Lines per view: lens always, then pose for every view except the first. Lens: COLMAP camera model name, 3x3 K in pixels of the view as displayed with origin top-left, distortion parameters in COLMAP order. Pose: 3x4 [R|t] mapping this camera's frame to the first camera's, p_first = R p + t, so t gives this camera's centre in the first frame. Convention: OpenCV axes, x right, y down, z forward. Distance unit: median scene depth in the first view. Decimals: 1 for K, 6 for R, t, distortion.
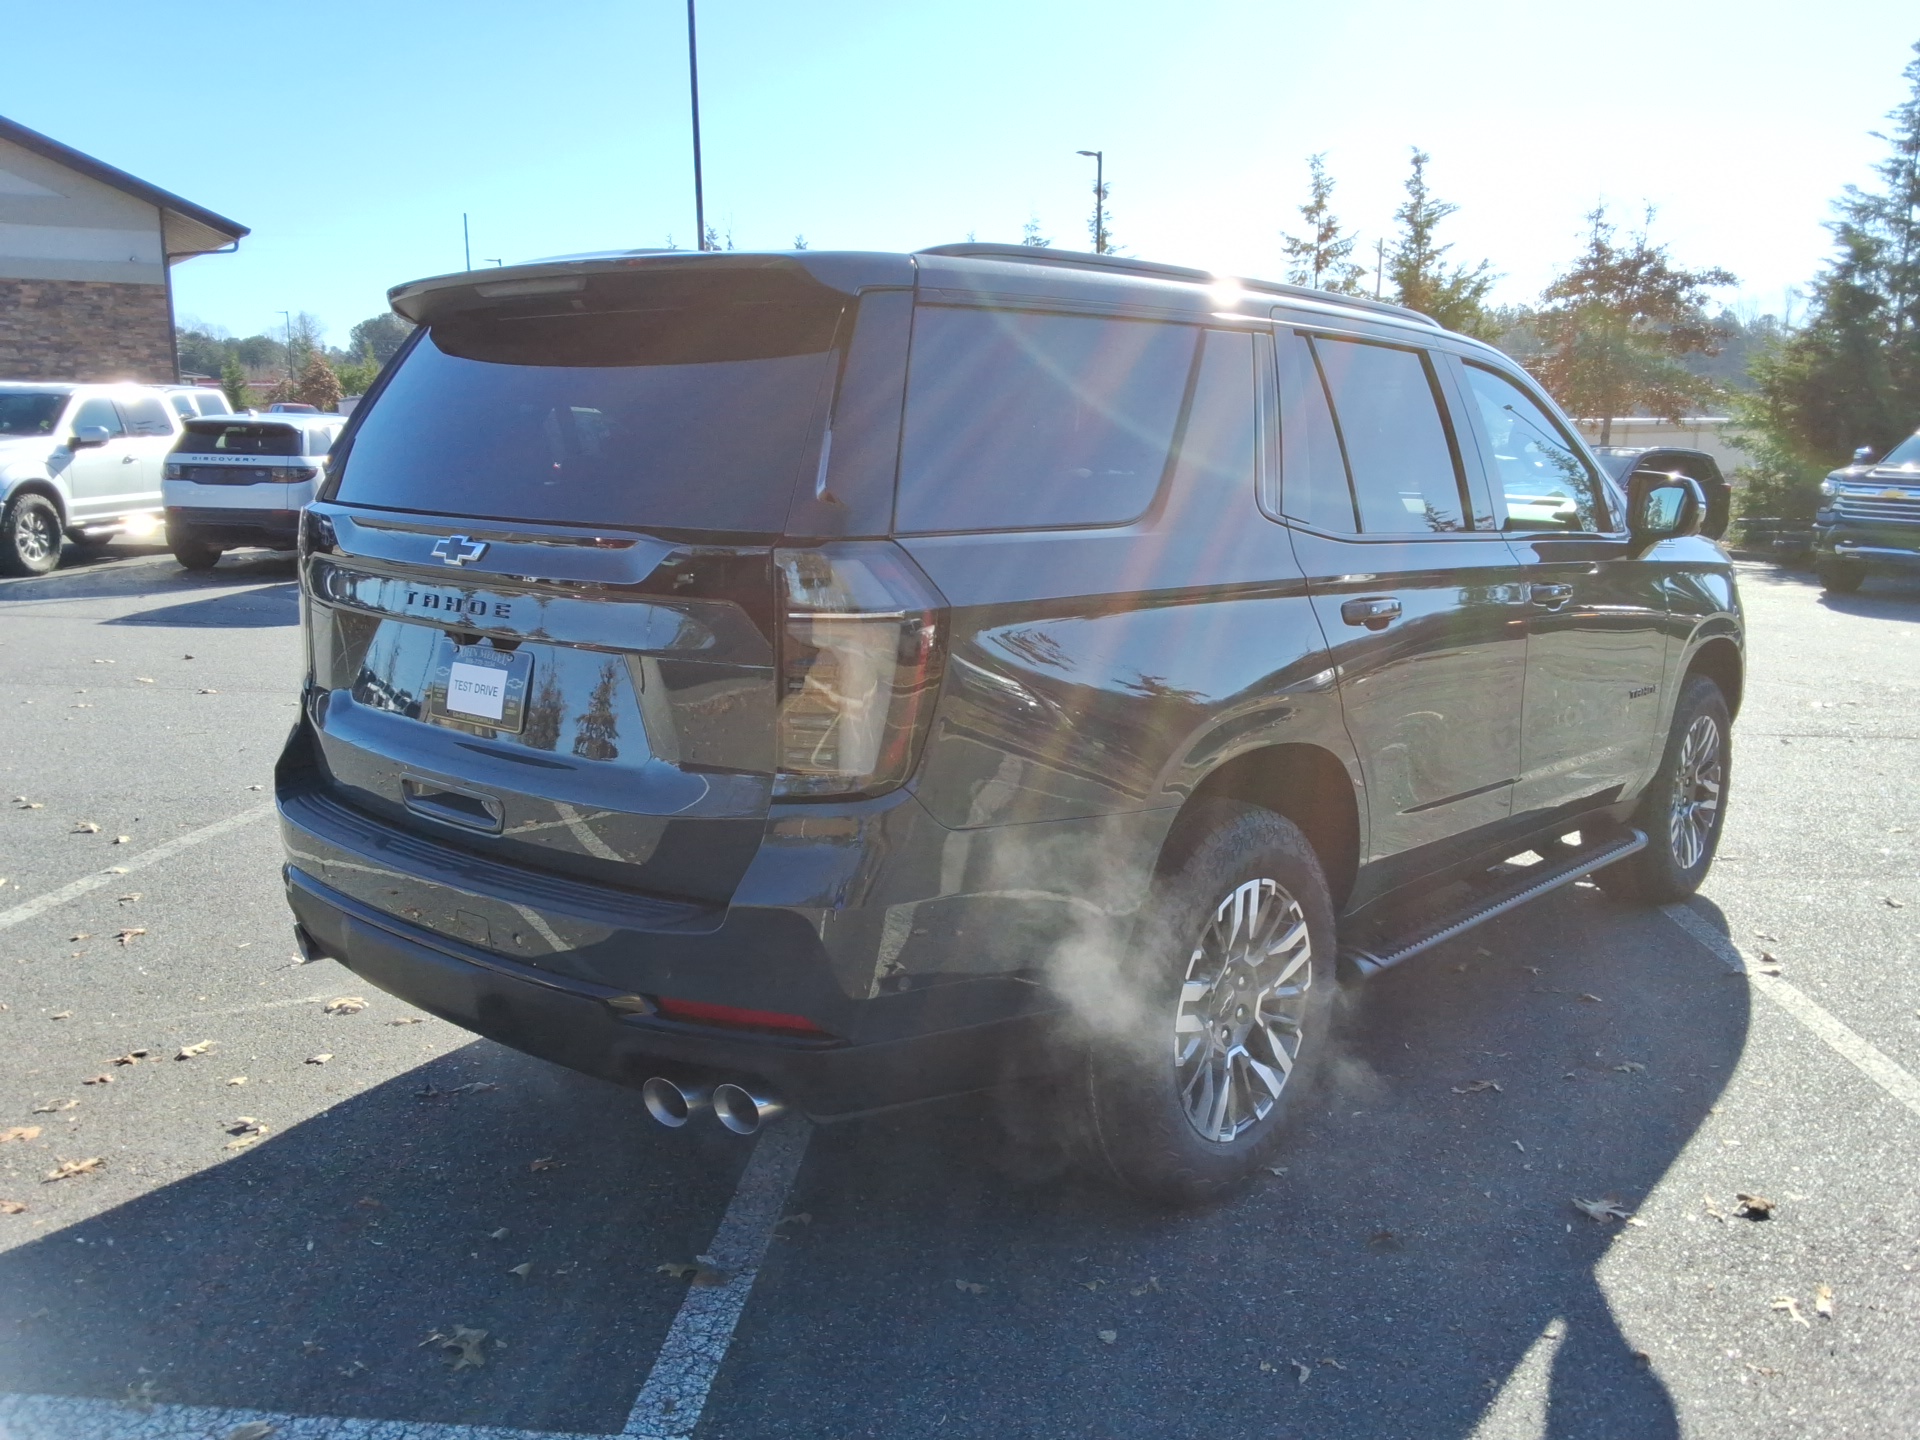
lens RADIAL K [[1556.5, 0, 962.3], [0, 1556.5, 698.0], [0, 0, 1]] dist [0.092635, -0.148665]
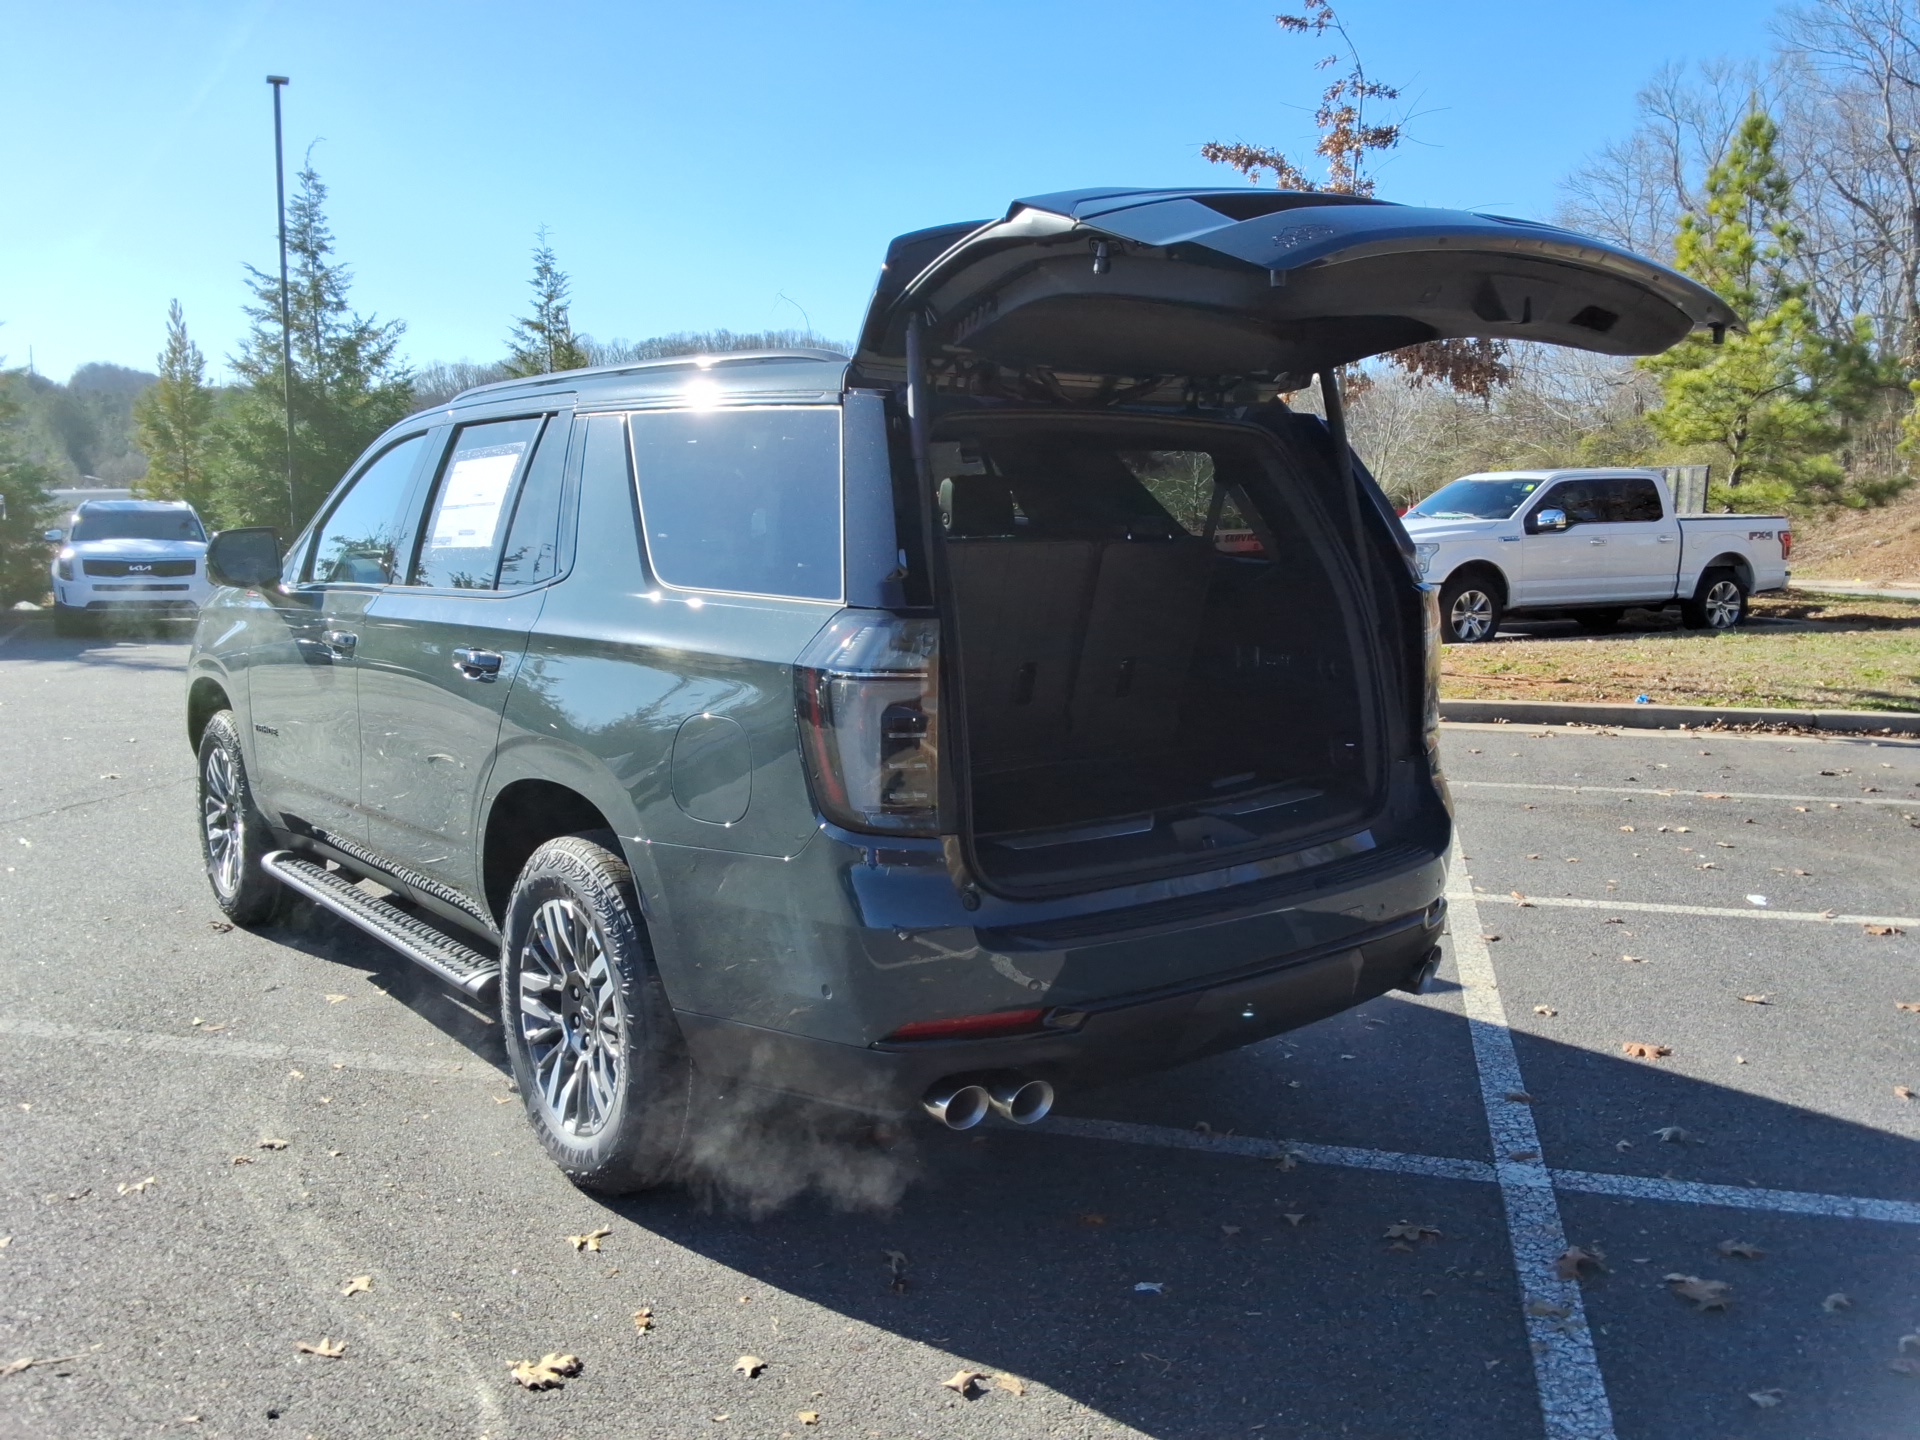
lens RADIAL K [[1542.7, 0, 974.8], [0, 1542.7, 702.1], [0, 0, 1]] dist [0.110681, -0.176048]
pose [[0.167749, -0.140049, 0.975831, -0.263605], [0.153788, 0.981457, 0.114419, -0.035733], [-0.973761, 0.130877, 0.186176, 0.179408]]
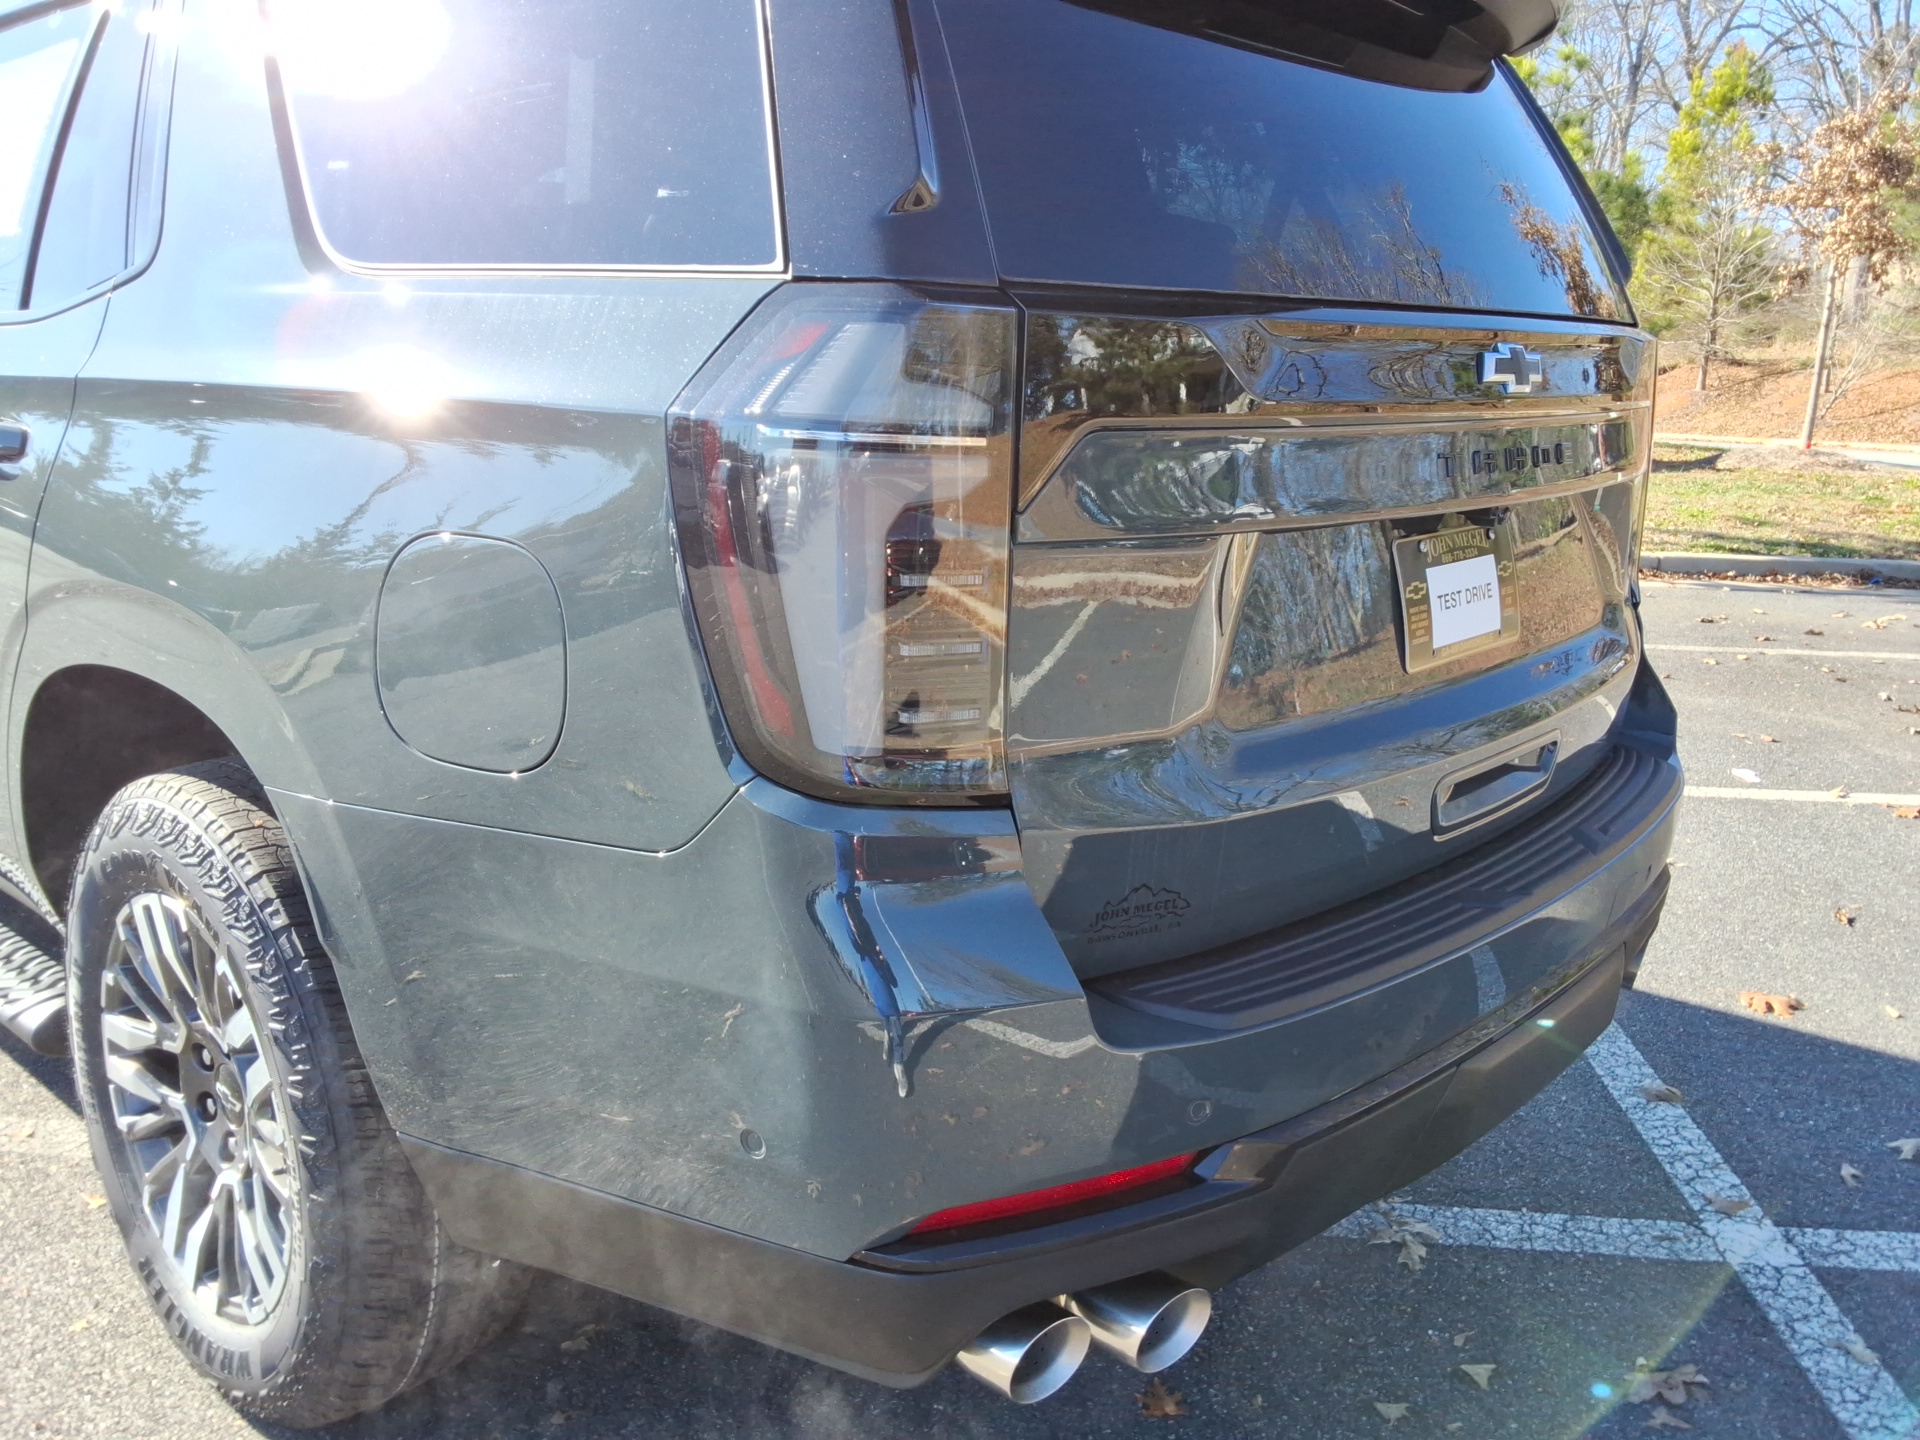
lens RADIAL K [[1536.7, 0, 975.2], [0, 1536.7, 704.1], [0, 0, 1]] dist [0.126875, -0.206240]
pose [[-0.002206, -0.238025, 0.971257, -0.168831], [0.129625, 0.962996, 0.236295, -0.024955], [-0.991561, 0.126421, 0.028730, 0.217584]]
